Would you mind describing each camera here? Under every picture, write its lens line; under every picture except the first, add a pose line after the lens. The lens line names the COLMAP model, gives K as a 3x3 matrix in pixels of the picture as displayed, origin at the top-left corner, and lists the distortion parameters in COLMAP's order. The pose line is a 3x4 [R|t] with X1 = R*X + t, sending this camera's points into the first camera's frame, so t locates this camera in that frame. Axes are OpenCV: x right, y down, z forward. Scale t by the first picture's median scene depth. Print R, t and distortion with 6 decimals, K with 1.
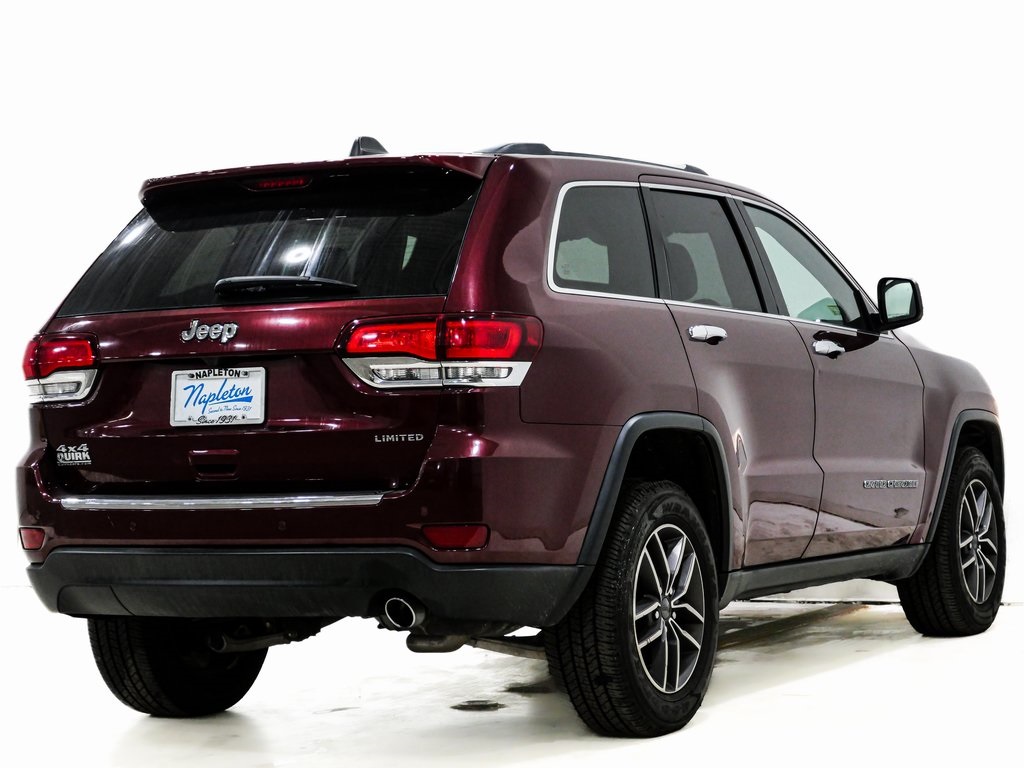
lens RADIAL K [[2450.4, 0, 512.0], [0, 2450.4, 384.0], [0, 0, 1]] dist [0.082179, 0.261646]
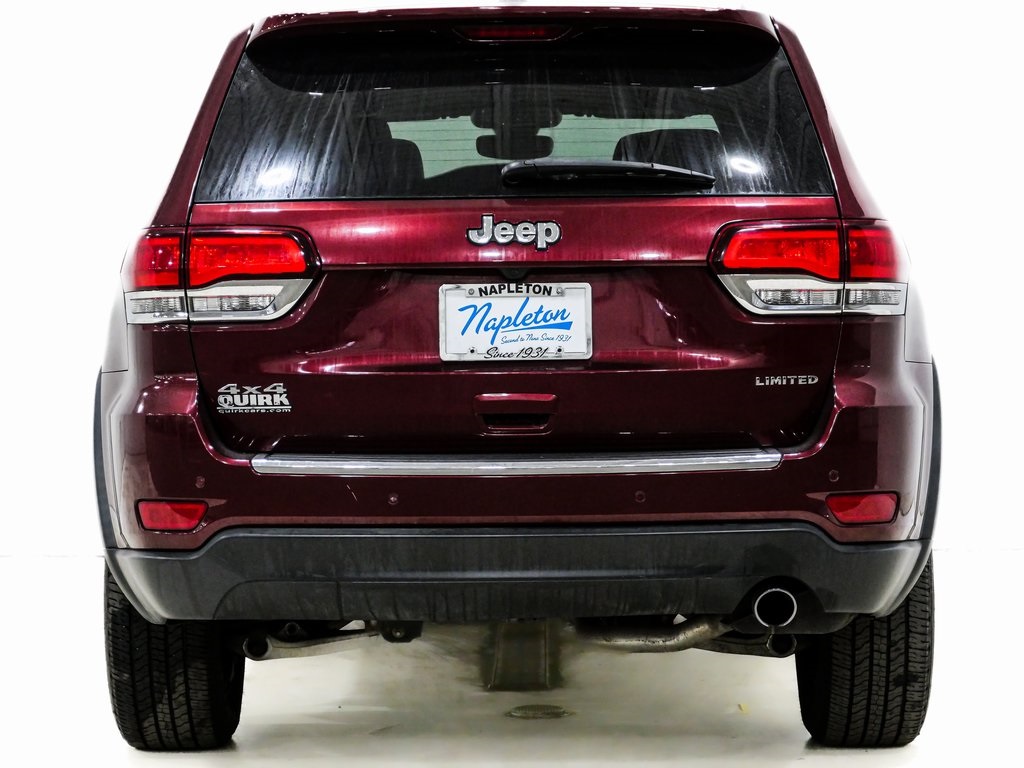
lens RADIAL K [[2630.2, 0, 512.0], [0, 2630.2, 384.0], [0, 0, 1]] dist [0.071009, 0.177932]
pose [[0.880573, 0.004570, 0.473889, -0.494286], [-0.021560, 0.999305, 0.030424, -0.000017], [-0.473420, -0.037007, 0.880059, 0.306468]]
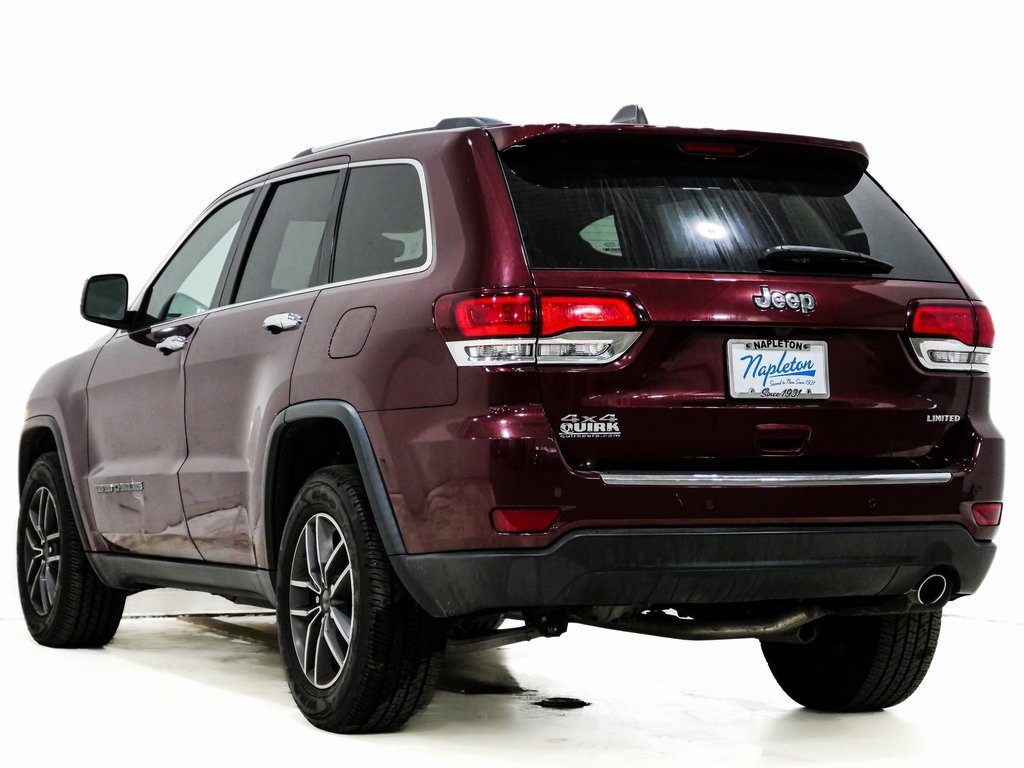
lens RADIAL K [[2646.5, 0, 512.0], [0, 2646.5, 384.0], [0, 0, 1]] dist [-0.018836, 0.564830]
pose [[0.588163, 0.045816, 0.807443, -1.013618], [-0.030896, 0.998938, -0.034176, 0.049492], [-0.808152, -0.004846, 0.588954, 0.476772]]
